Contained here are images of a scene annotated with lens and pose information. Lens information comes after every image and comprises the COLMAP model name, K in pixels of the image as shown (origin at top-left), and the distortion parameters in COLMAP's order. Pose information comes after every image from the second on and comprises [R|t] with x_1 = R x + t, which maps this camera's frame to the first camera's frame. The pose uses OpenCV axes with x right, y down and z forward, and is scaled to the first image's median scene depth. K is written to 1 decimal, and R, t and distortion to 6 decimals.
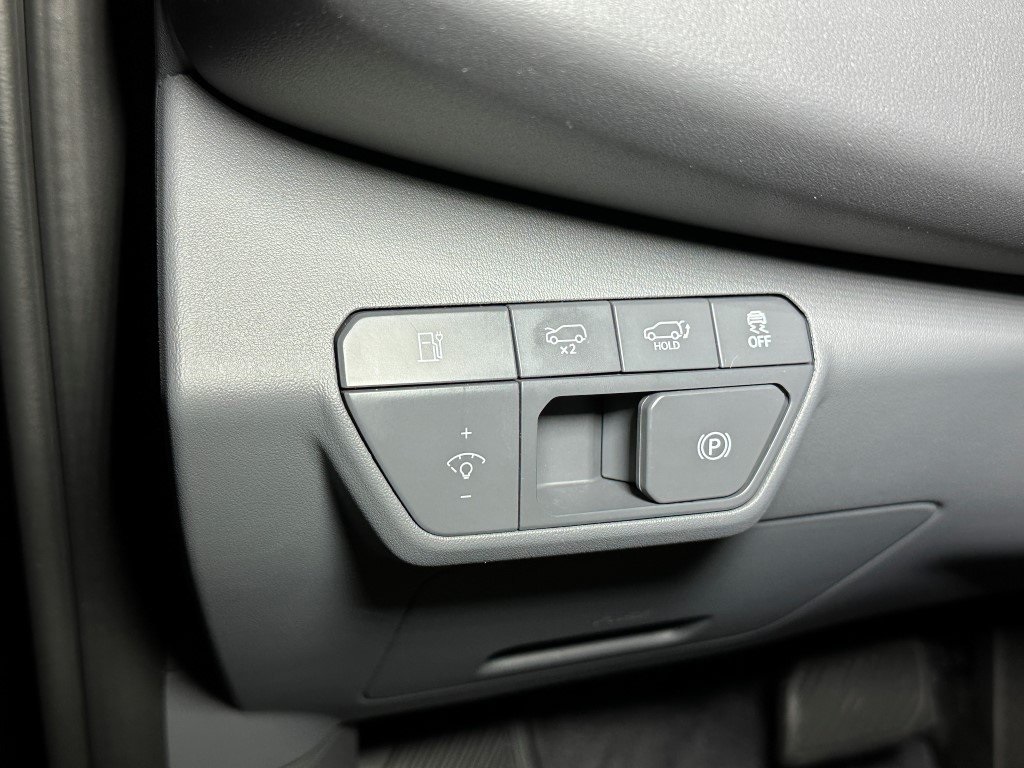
lens RADIAL K [[1254.9, 0, 512.0], [0, 1254.9, 384.0], [0, 0, 1]] dist [-0.001154, 0.002647]
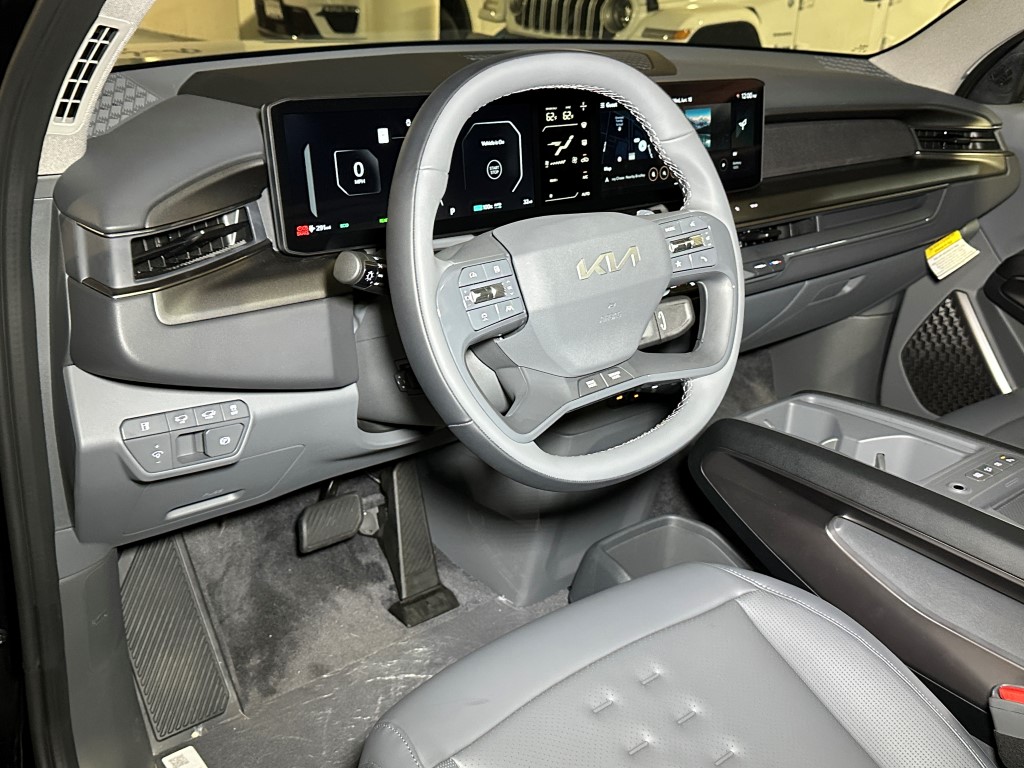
lens RADIAL K [[963.5, 0, 512.0], [0, 963.5, 384.0], [0, 0, 1]] dist [0.116964, -0.000580]
pose [[0.926088, -0.105697, 0.362199, -0.093204], [0.085714, 0.993797, 0.070853, -0.264622], [-0.367442, -0.034571, 0.929404, -2.148759]]
